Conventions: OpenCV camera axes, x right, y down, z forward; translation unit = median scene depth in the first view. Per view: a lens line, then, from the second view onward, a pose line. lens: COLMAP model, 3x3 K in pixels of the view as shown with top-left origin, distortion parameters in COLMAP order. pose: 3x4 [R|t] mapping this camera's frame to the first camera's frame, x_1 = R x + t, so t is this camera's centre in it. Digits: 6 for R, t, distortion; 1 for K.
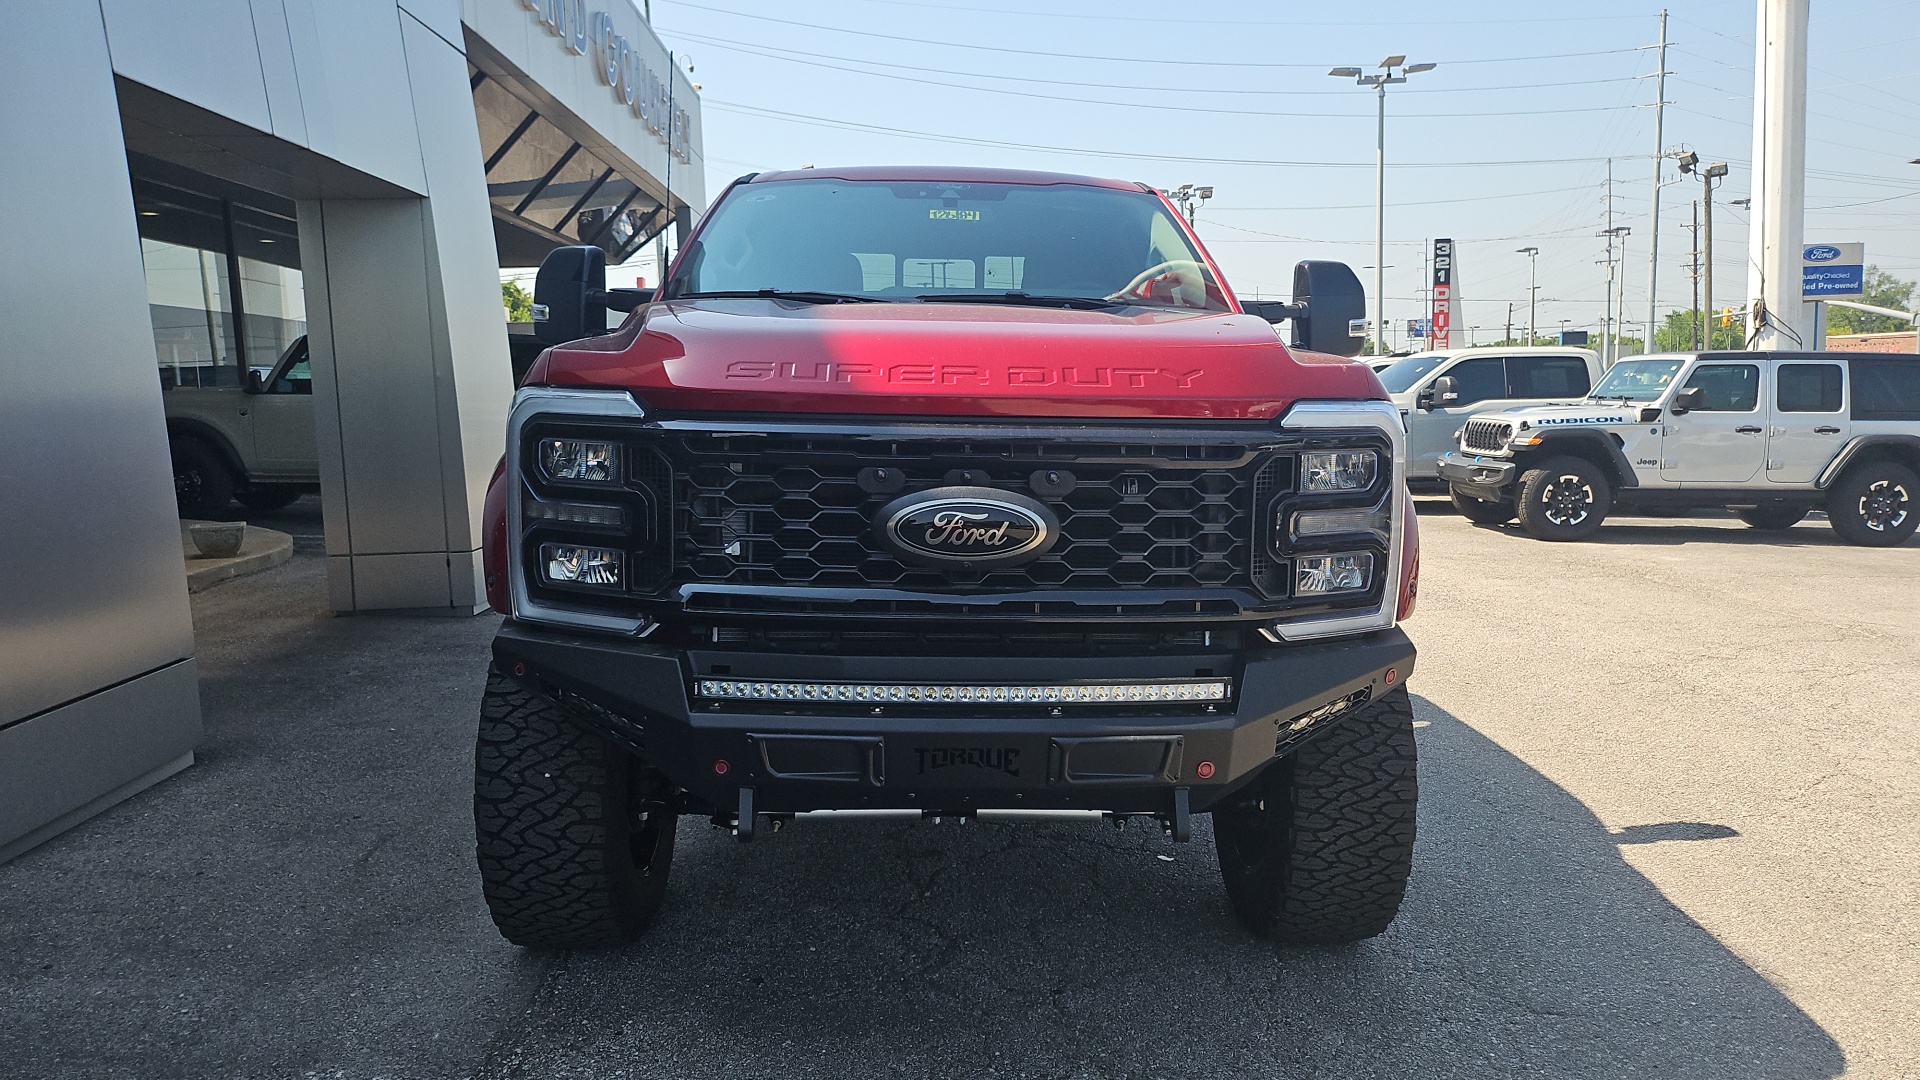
lens RADIAL K [[1351.6, 0, 971.8], [0, 1351.6, 538.9], [0, 0, 1]] dist [0.085347, -0.109436]
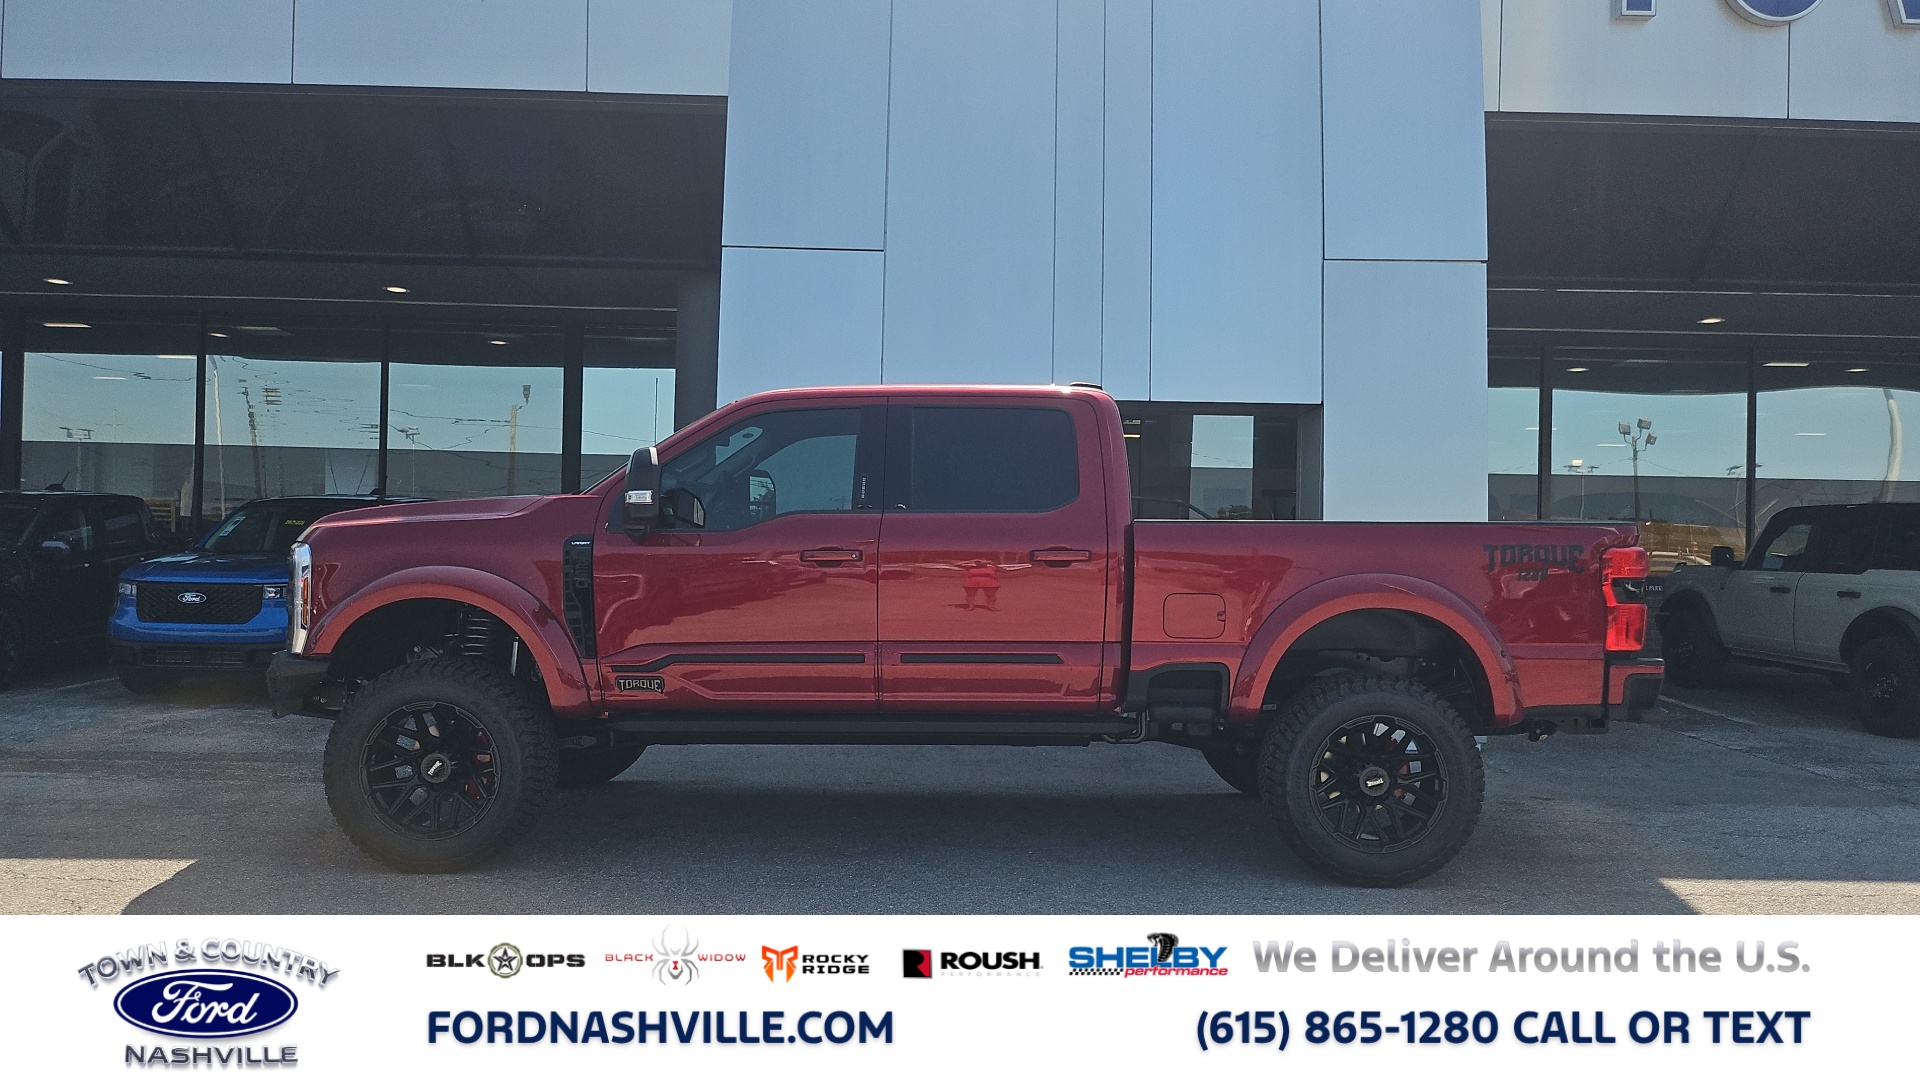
lens RADIAL K [[1355.1, 0, 993.2], [0, 1355.1, 552.8], [0, 0, 1]] dist [0.066652, -0.074753]
pose [[-0.042440, 0.006427, -0.999078, 1.630199], [-0.132757, 0.991076, 0.012015, -0.172246], [0.990240, 0.133145, -0.041208, 1.463402]]
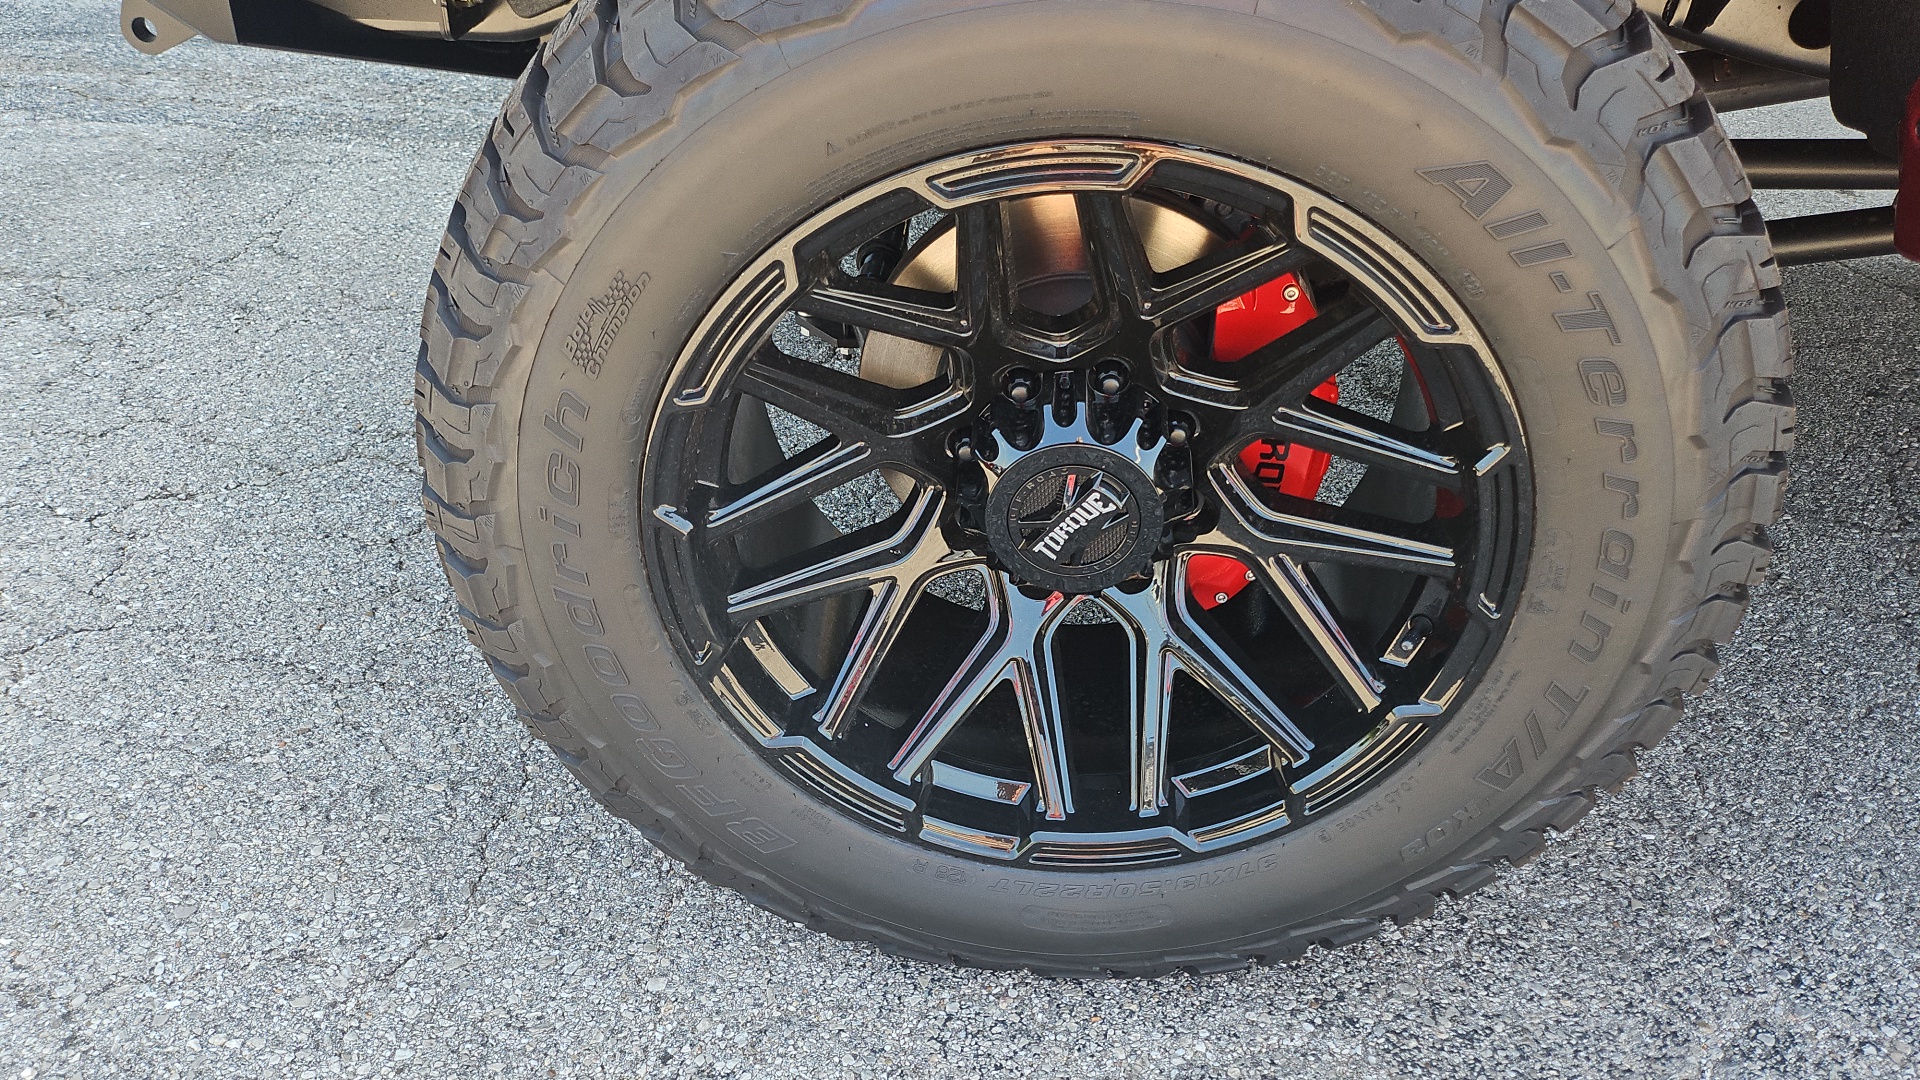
lens RADIAL K [[1351.6, 0, 971.8], [0, 1351.6, 538.9], [0, 0, 1]] dist [0.085347, -0.109436]
pose [[-0.109702, 0.551168, -0.827151, 0.449240], [-0.149858, 0.813490, 0.561940, 0.014018], [0.982603, 0.185601, -0.006645, 0.853216]]
